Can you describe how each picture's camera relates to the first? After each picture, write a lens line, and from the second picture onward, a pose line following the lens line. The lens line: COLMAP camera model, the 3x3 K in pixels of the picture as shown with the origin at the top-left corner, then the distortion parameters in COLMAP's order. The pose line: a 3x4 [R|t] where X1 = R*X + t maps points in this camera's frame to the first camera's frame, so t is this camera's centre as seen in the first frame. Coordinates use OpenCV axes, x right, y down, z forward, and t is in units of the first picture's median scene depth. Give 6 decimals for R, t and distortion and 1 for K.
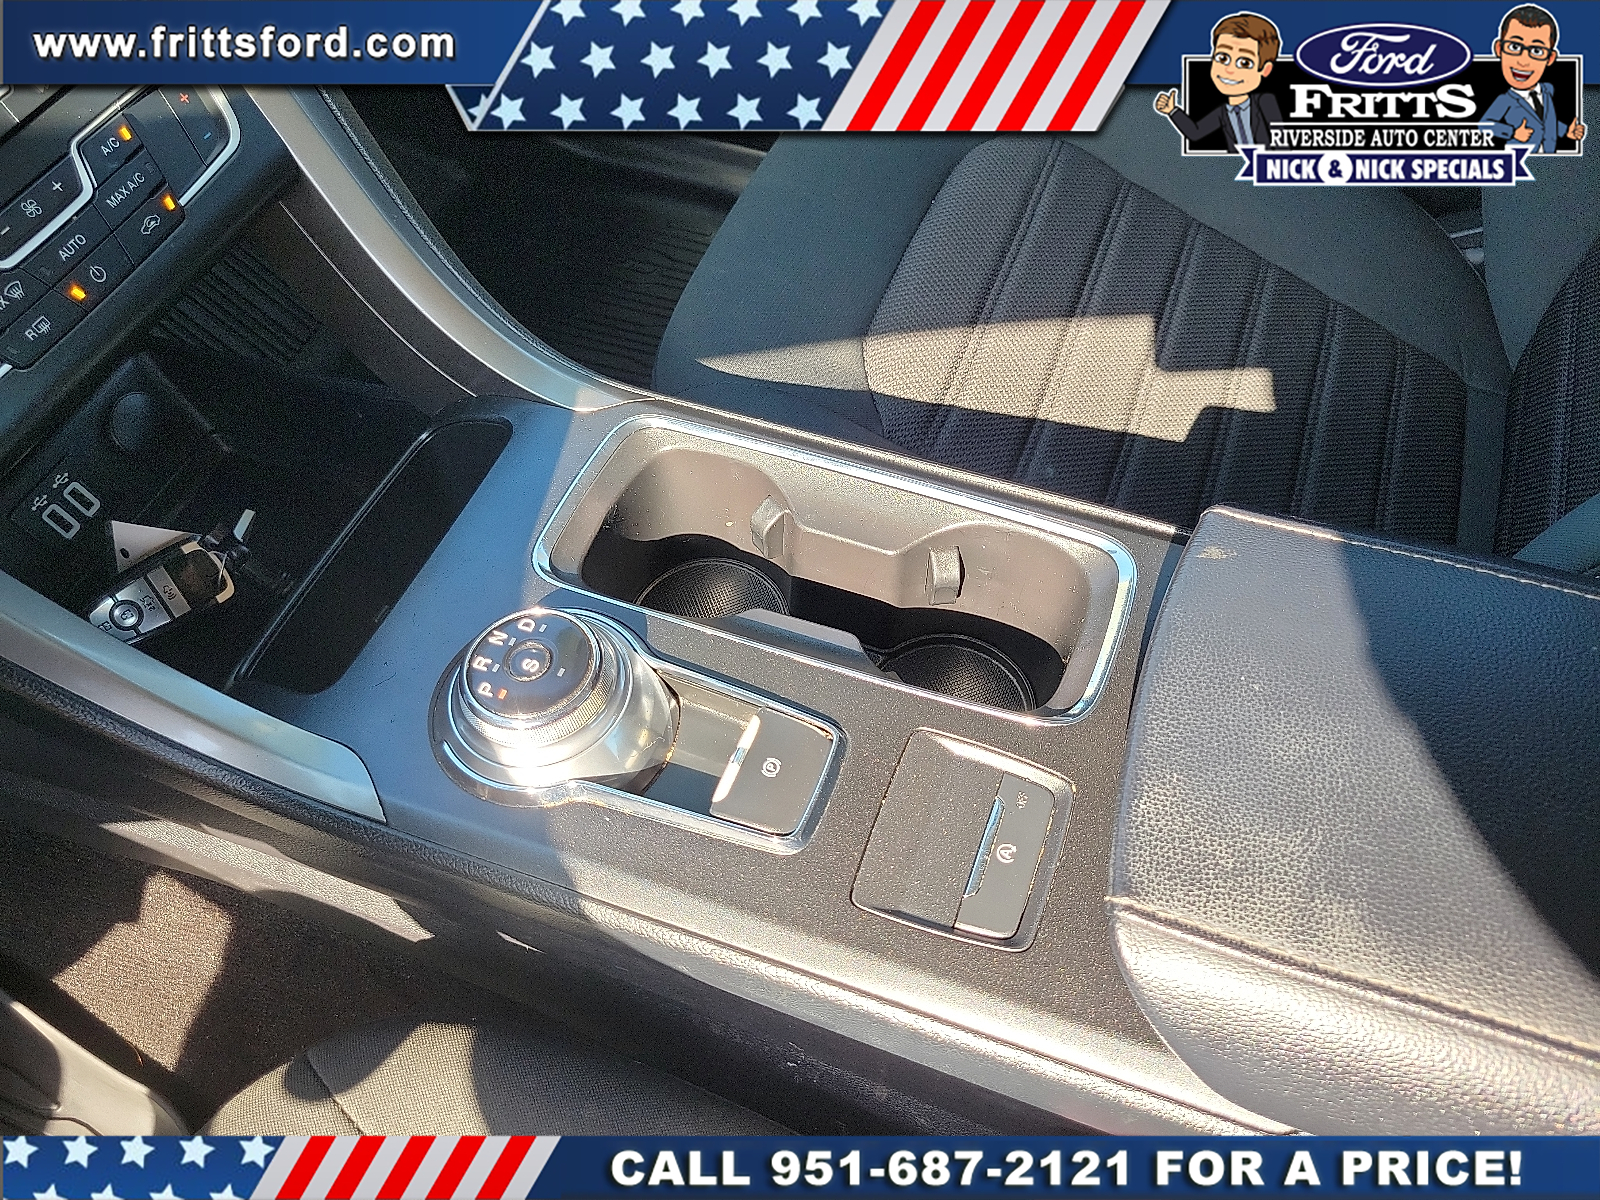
lens RADIAL K [[1204.6, 0, 798.2], [0, 1204.6, 640.8], [0, 0, 1]] dist [0.000073, -0.011636]
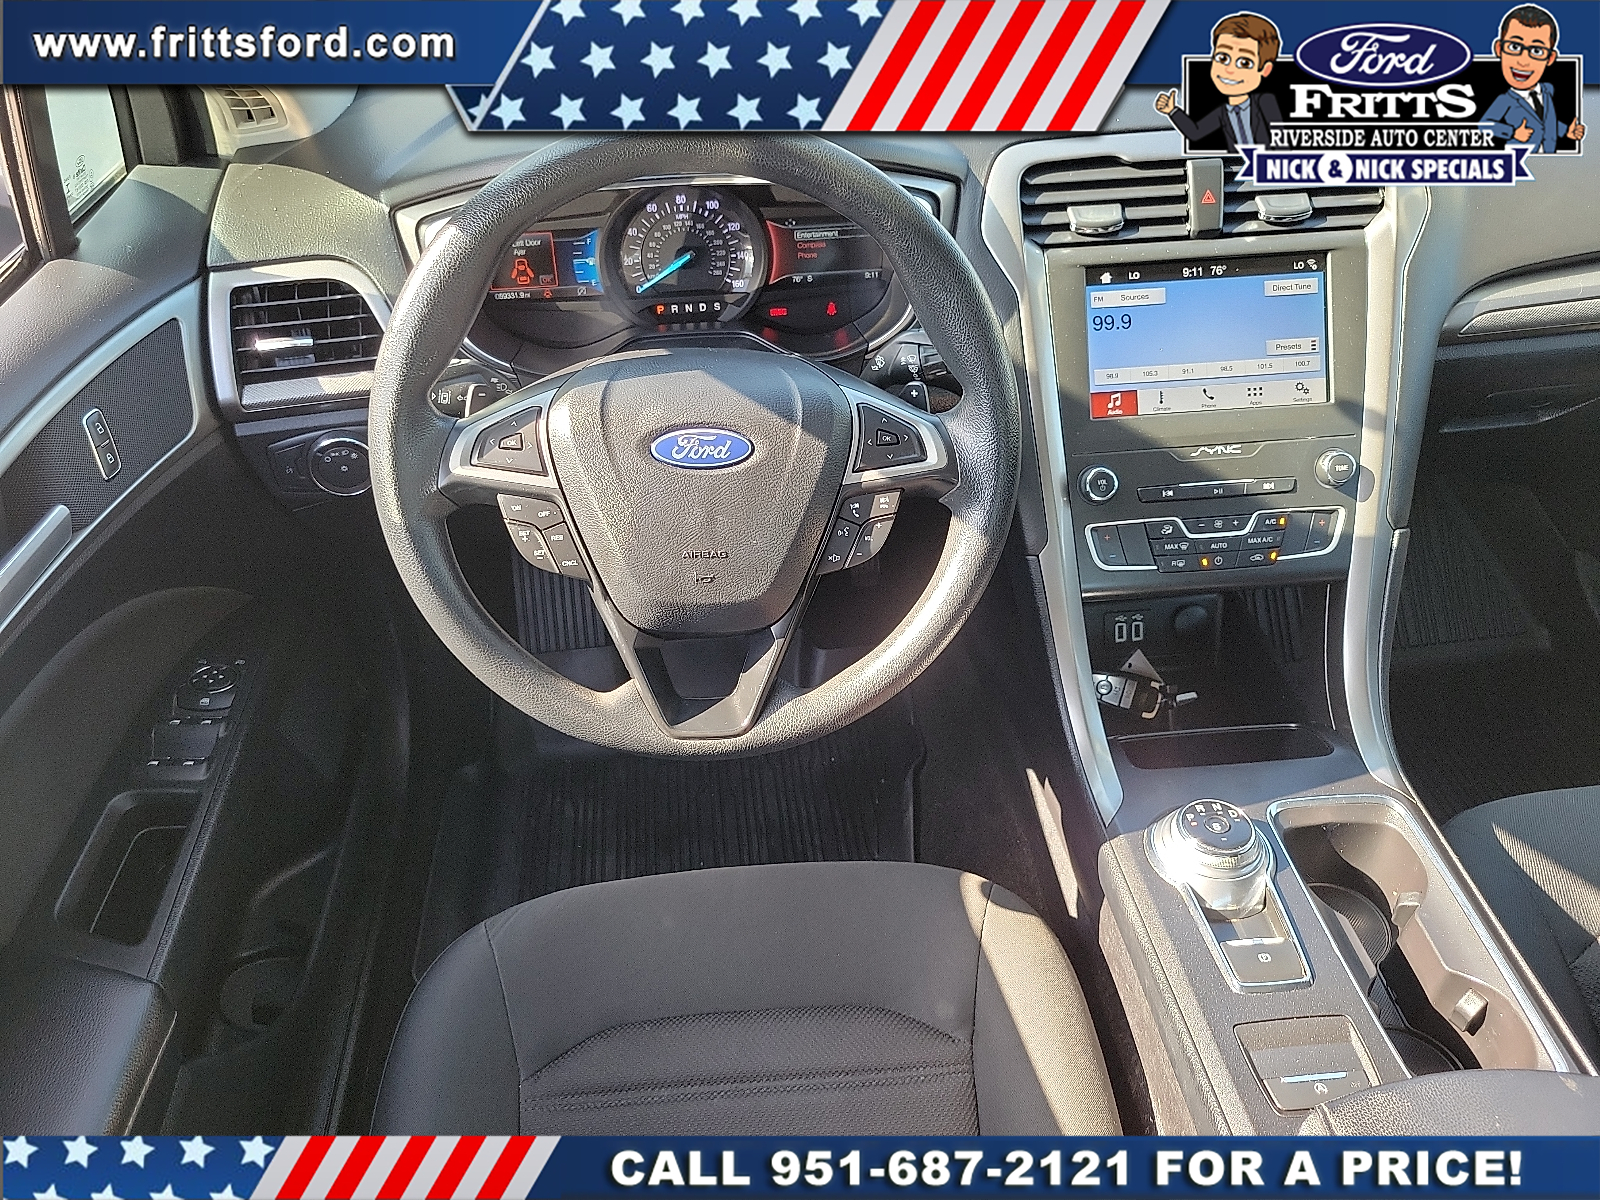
lens RADIAL K [[1190.0, 0, 760.5], [0, 1190.0, 602.9], [0, 0, 1]] dist [0.000891, -0.001886]
pose [[0.421800, 0.577438, -0.699035, 0.478723], [-0.730153, 0.673417, 0.115700, 0.074232], [0.537551, 0.461600, 0.705666, -0.718480]]
